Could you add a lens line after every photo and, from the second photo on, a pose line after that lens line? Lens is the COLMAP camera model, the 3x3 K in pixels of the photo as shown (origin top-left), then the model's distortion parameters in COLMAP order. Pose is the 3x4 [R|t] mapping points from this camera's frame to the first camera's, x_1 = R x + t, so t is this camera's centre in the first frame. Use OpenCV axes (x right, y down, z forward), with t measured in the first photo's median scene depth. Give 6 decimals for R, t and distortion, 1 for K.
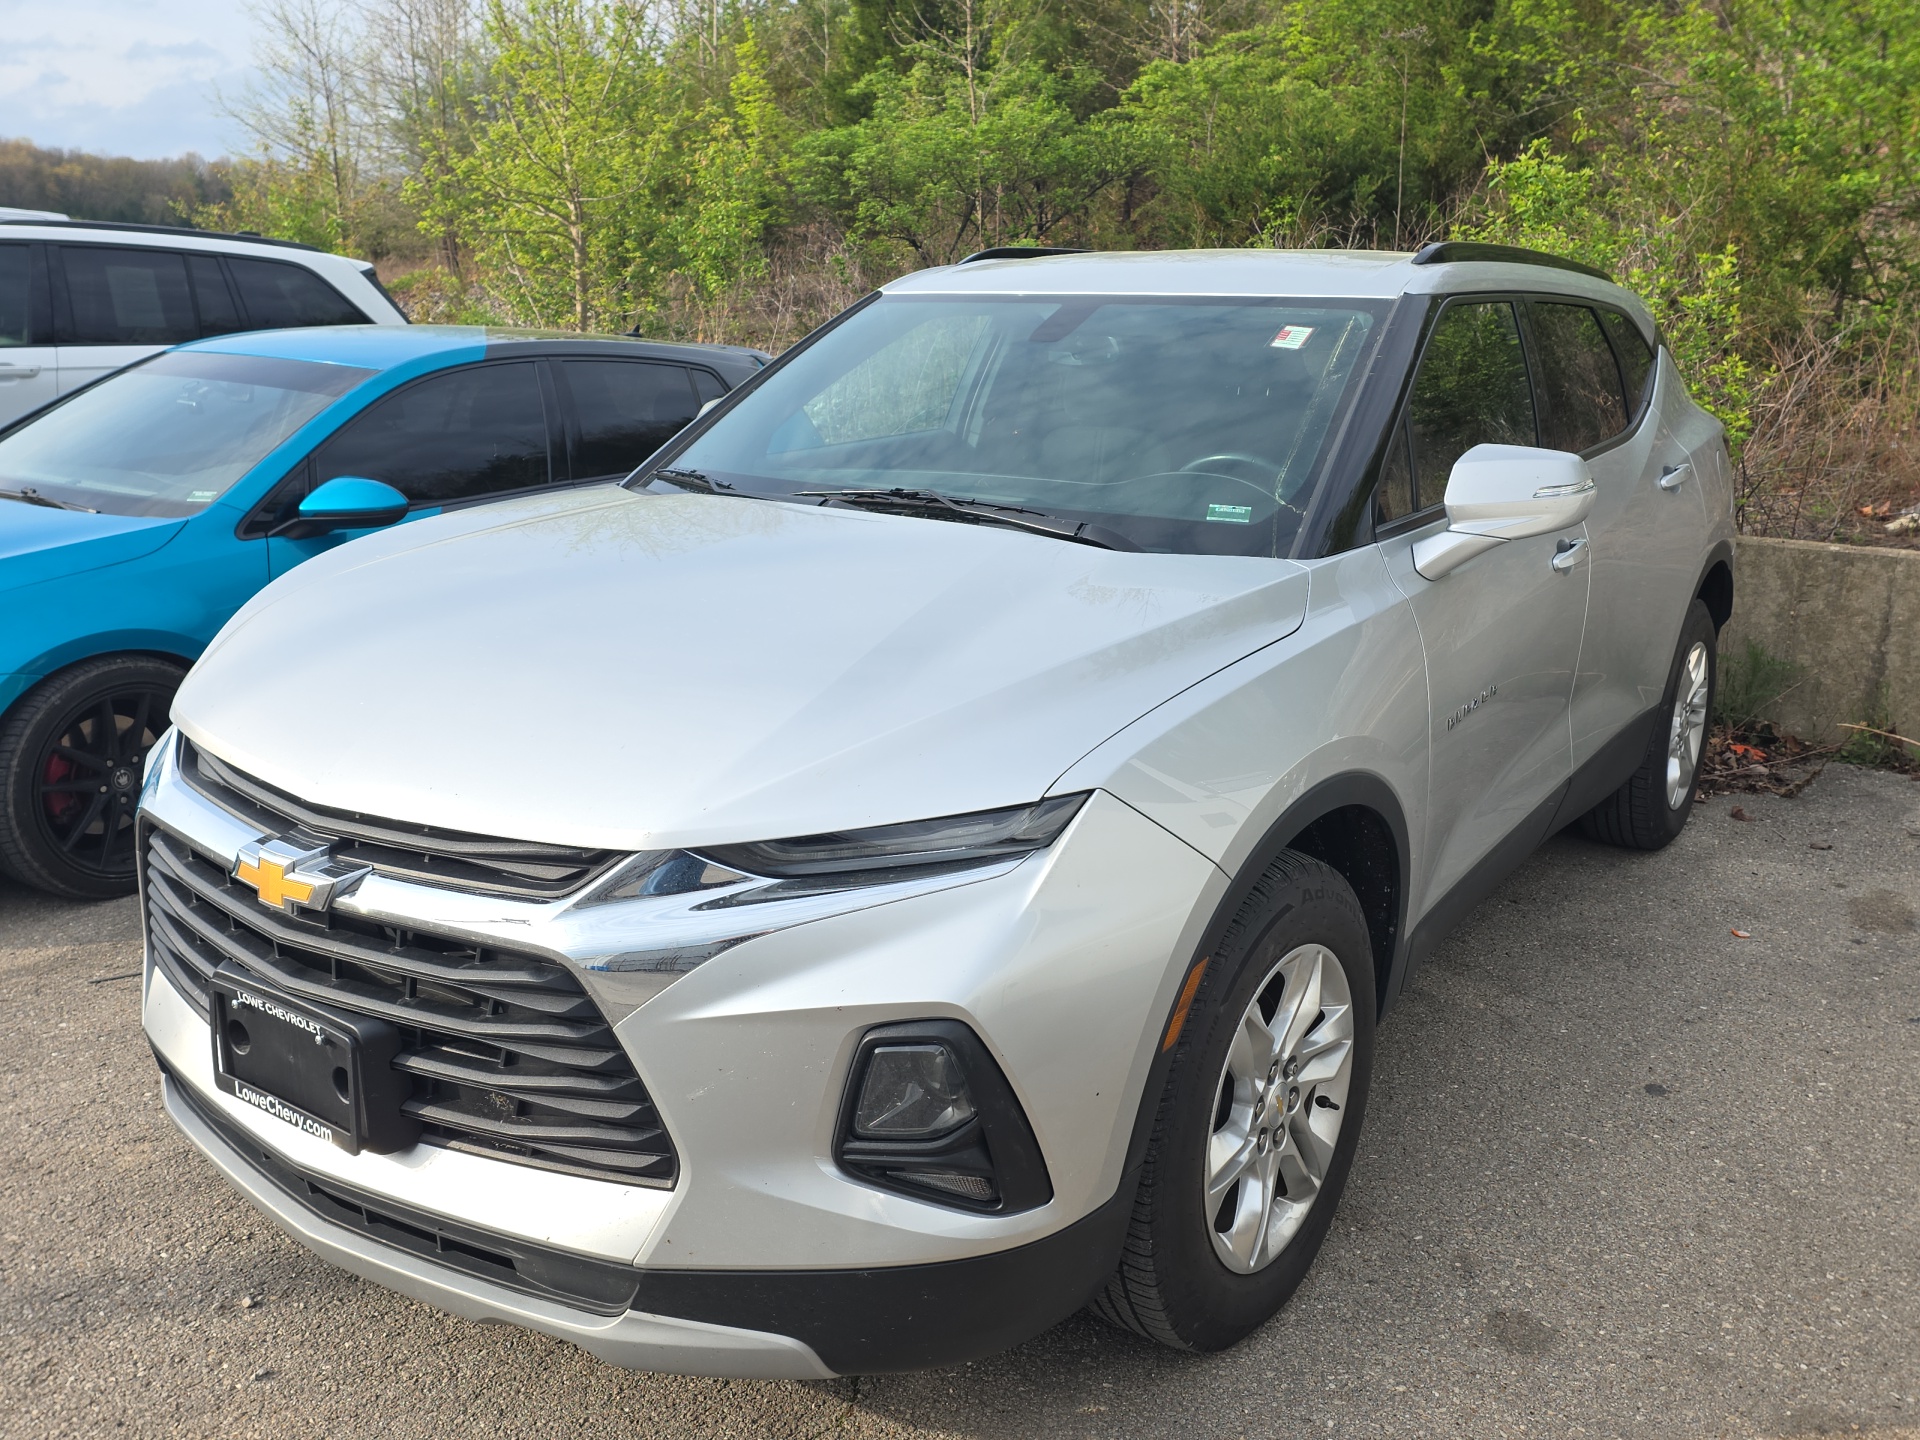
lens RADIAL K [[1740.8, 0, 965.4], [0, 1740.8, 725.4], [0, 0, 1]] dist [0.047451, 0.000000]
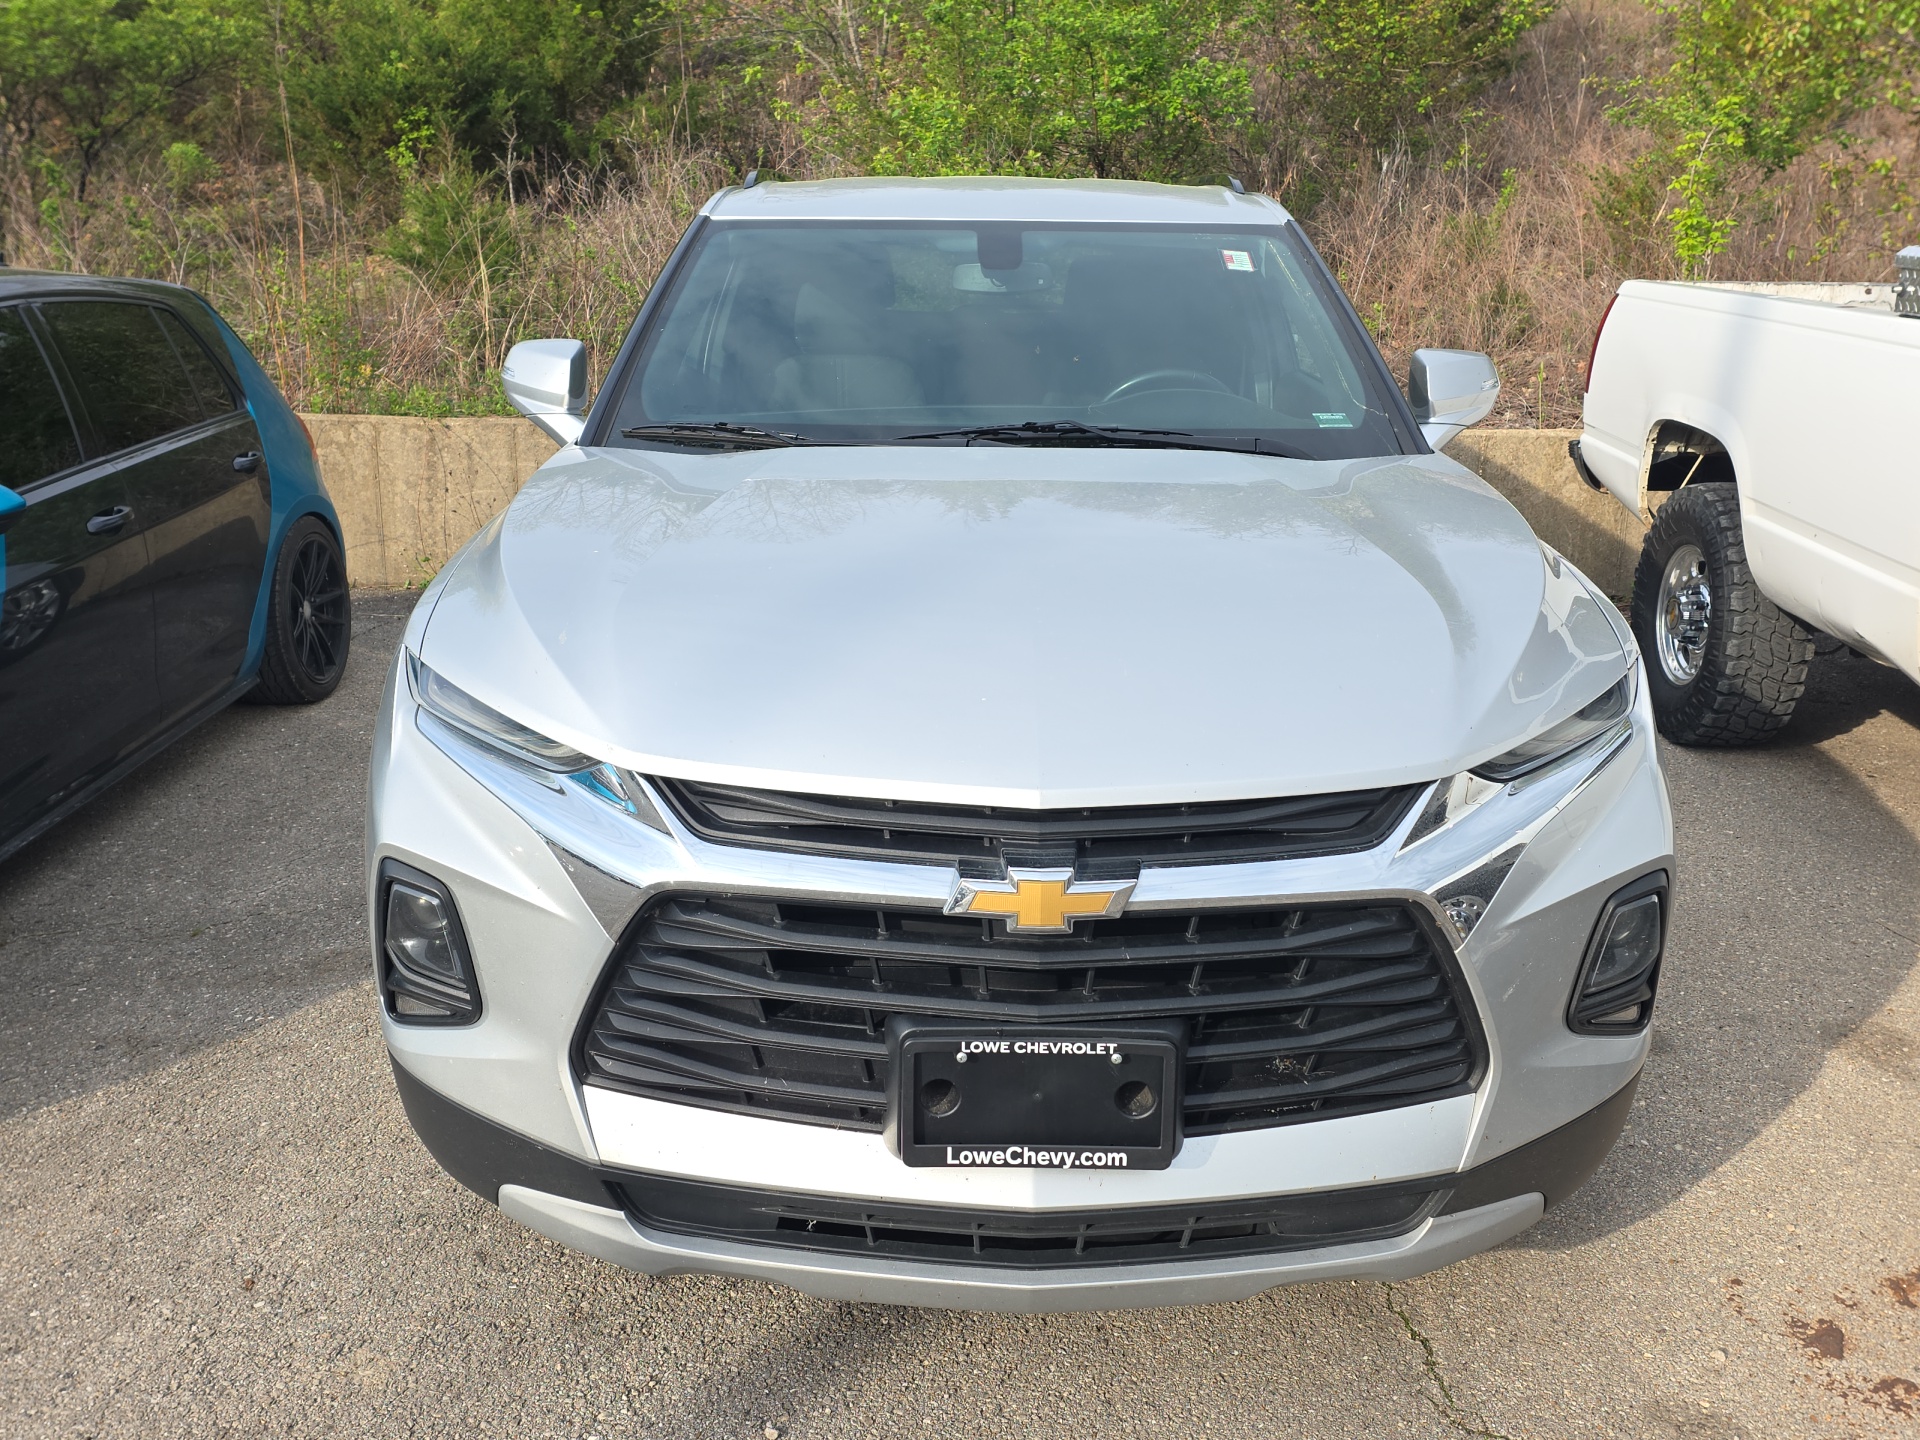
lens RADIAL K [[1740.8, 0, 948.8], [0, 1740.8, 714.6], [0, 0, 1]] dist [0.047451, 0.000000]
pose [[0.784815, -0.173129, 0.595056, -0.697230], [0.149292, 0.984725, 0.089601, -0.067935], [-0.601479, 0.018516, 0.798674, 0.237435]]
